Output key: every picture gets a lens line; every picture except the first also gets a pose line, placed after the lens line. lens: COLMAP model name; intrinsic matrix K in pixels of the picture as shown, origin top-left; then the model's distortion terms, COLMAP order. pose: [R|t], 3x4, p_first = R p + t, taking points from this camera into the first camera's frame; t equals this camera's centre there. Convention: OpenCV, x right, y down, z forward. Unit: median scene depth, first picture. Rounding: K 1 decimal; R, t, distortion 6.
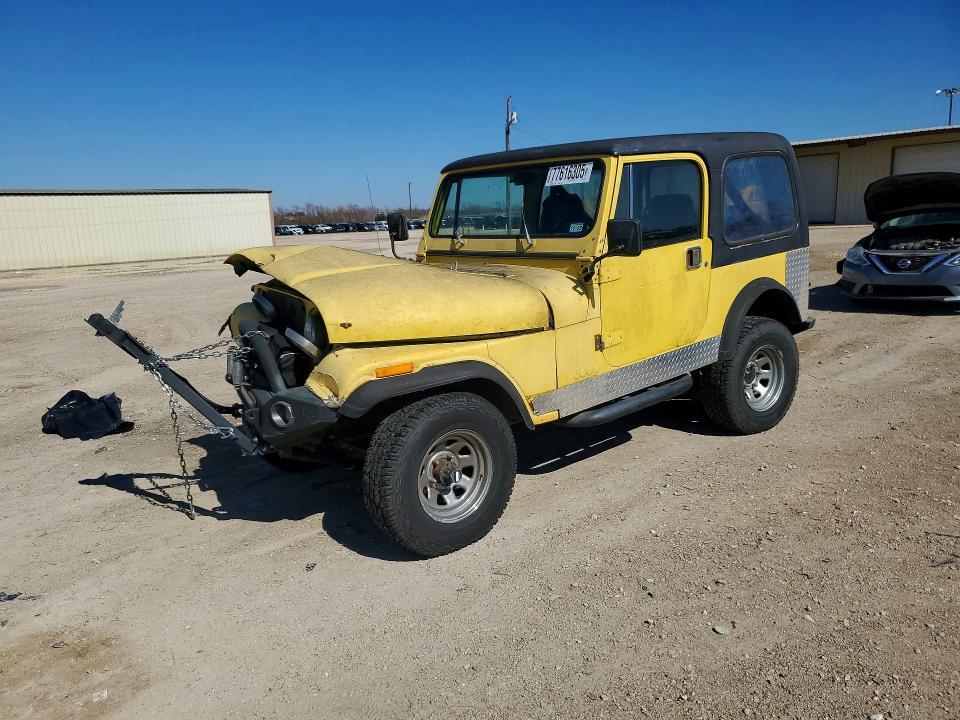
lens RADIAL K [[763.5, 0, 483.2], [0, 763.5, 357.3], [0, 0, 1]] dist [0.027680, -0.017207]
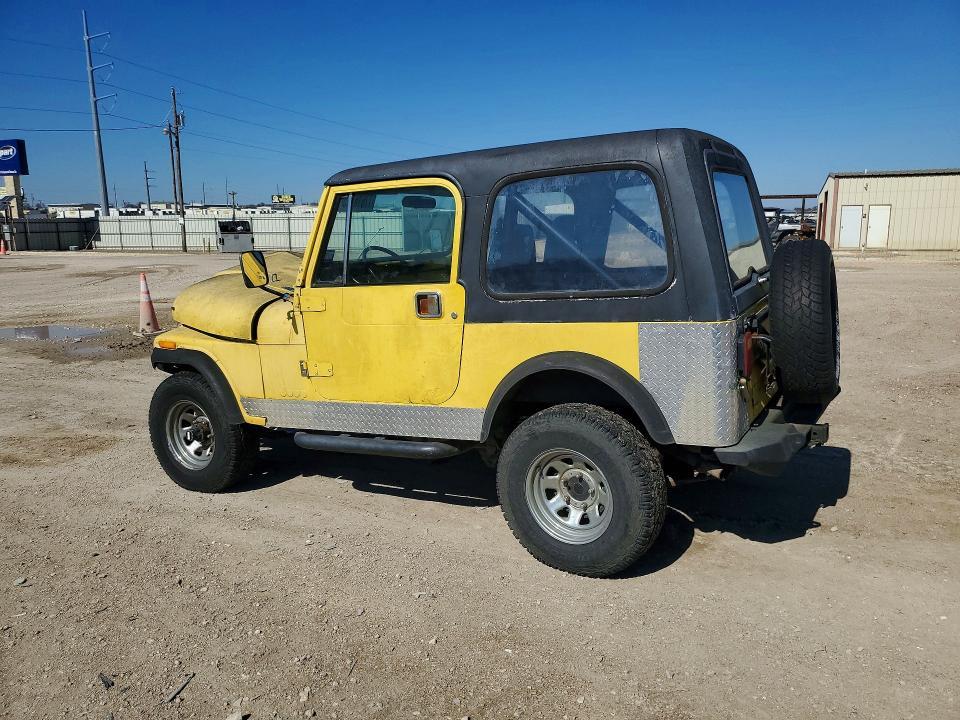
lens RADIAL K [[763.5, 0, 487.8], [0, 763.5, 368.0], [0, 0, 1]] dist [0.027680, -0.017207]
pose [[0.391299, 0.221676, -0.893166, 1.070502], [-0.176586, 0.970605, 0.163533, -0.213145], [0.903163, 0.093730, 0.418941, 0.725969]]
